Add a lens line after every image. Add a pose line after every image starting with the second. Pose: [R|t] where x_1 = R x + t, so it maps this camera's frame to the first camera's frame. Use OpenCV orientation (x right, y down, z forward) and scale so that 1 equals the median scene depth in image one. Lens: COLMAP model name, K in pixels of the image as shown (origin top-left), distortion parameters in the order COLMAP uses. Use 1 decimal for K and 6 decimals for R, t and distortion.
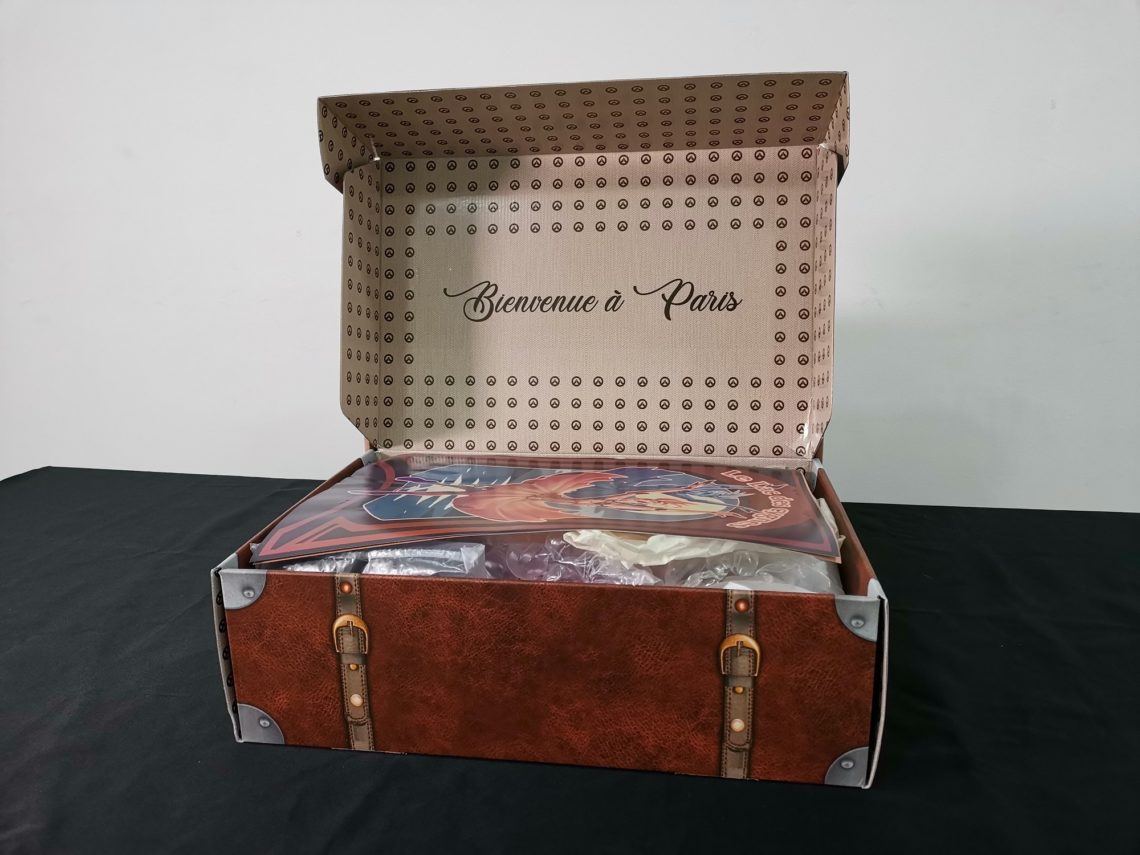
lens RADIAL K [[864.0, 0, 570.0], [0, 864.0, 427.5], [0, 0, 1]] dist [0.001912, 0.000258]
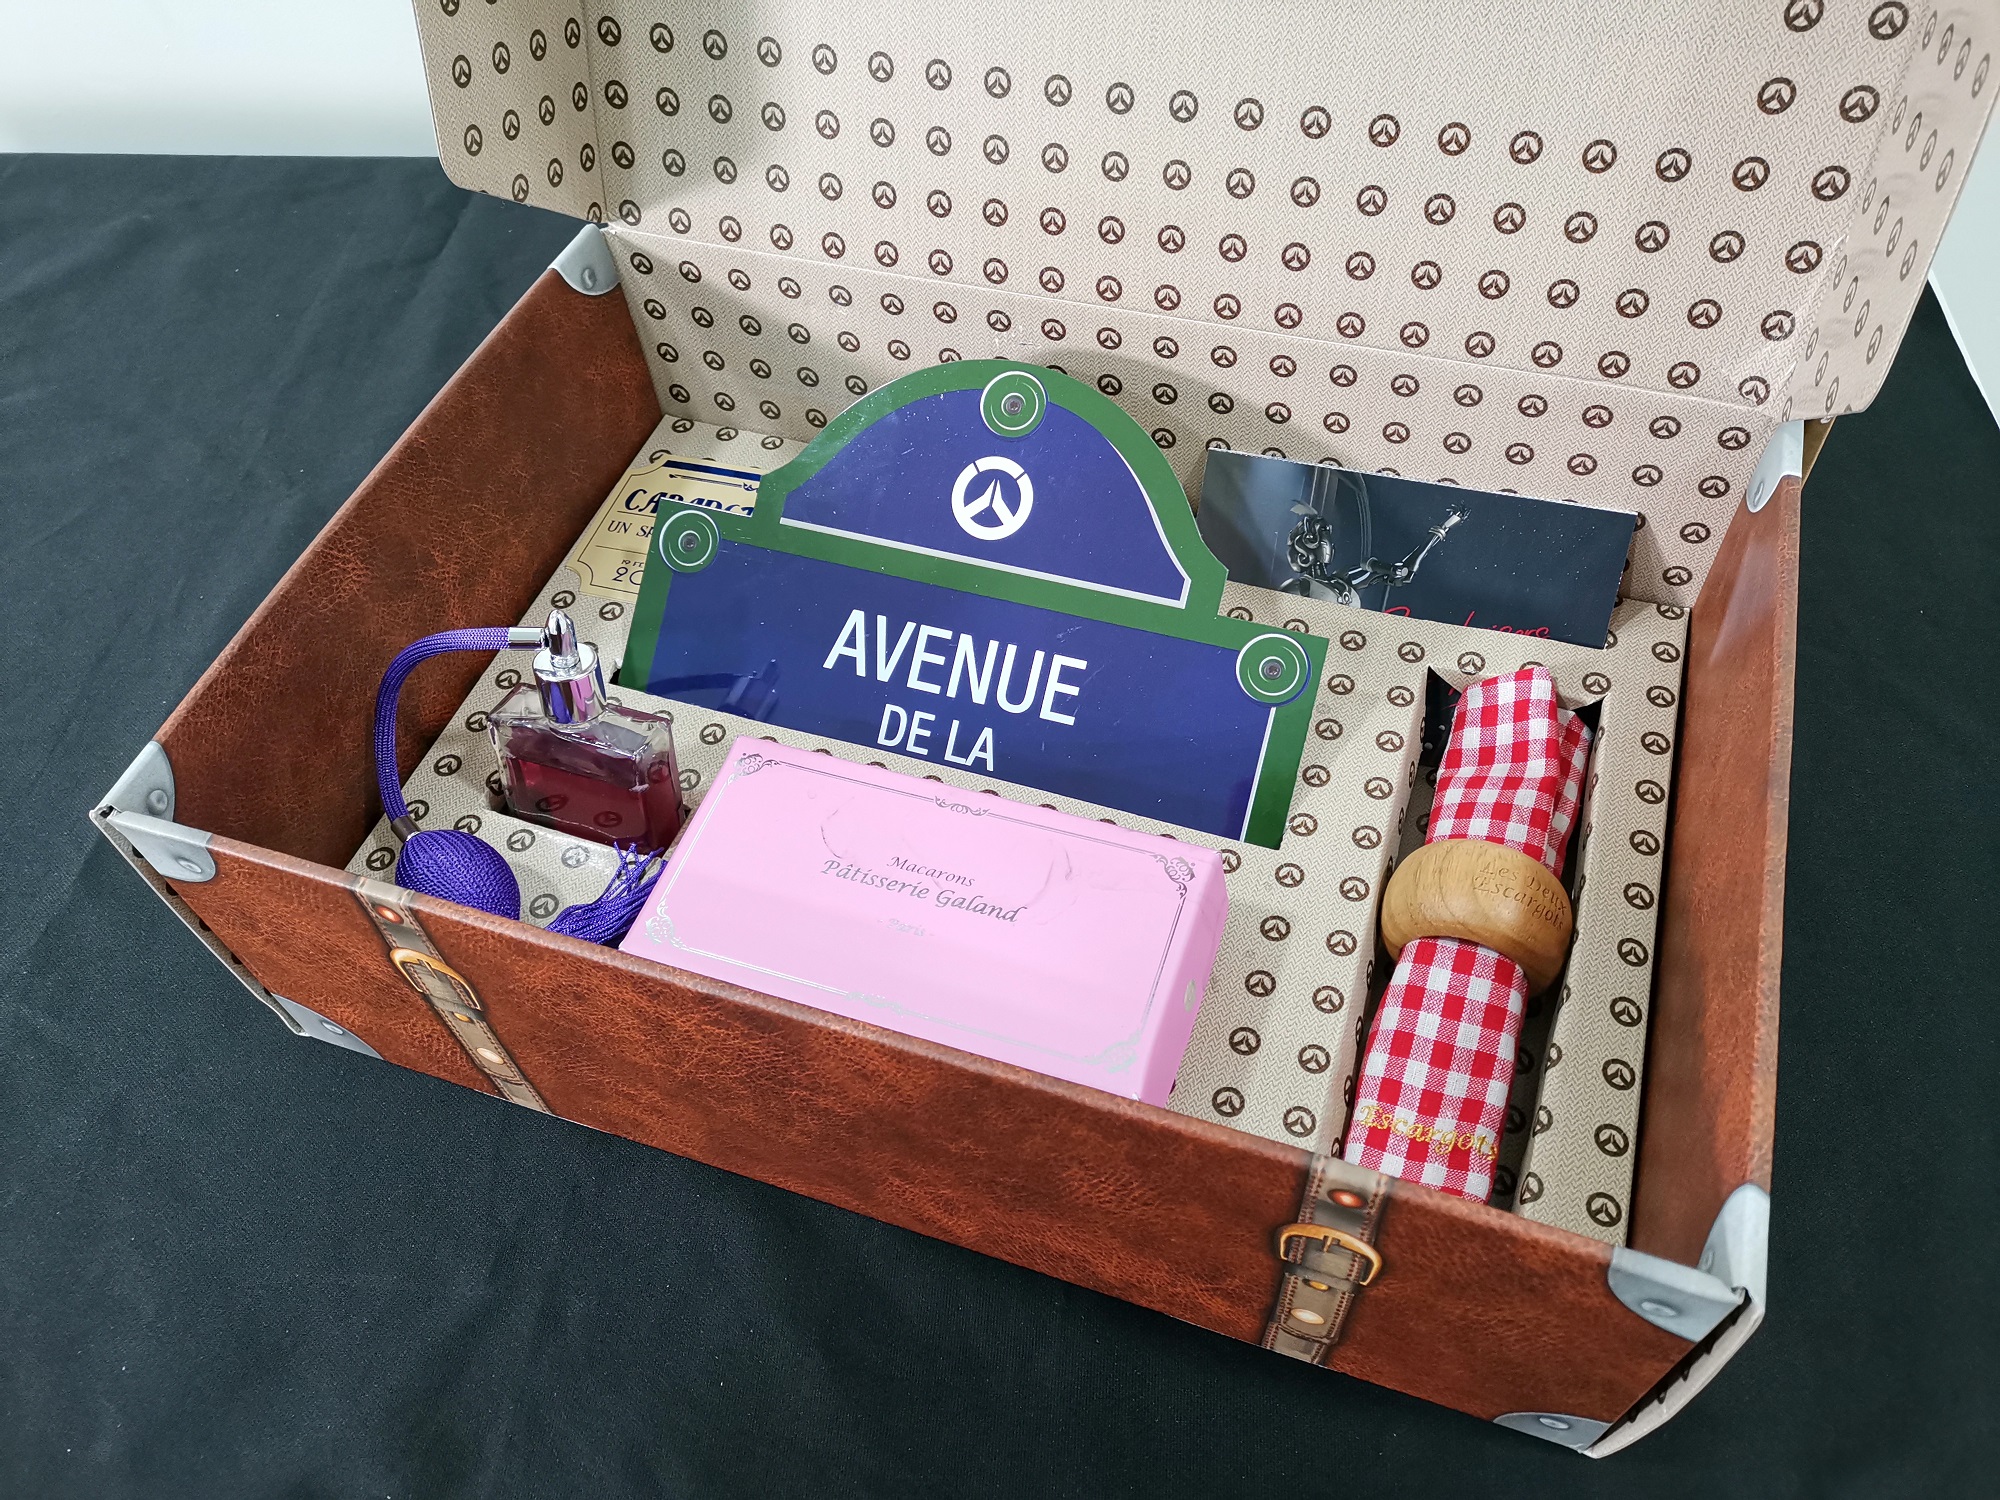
lens RADIAL K [[1515.9, 0, 1000.0], [0, 1515.9, 750.0], [0, 0, 1]] dist [0.001912, 0.000258]
pose [[0.980444, 0.128910, -0.148701, 0.113462], [-0.007845, 0.780598, 0.624985, -0.308605], [0.196642, -0.611596, 0.766344, 0.536607]]
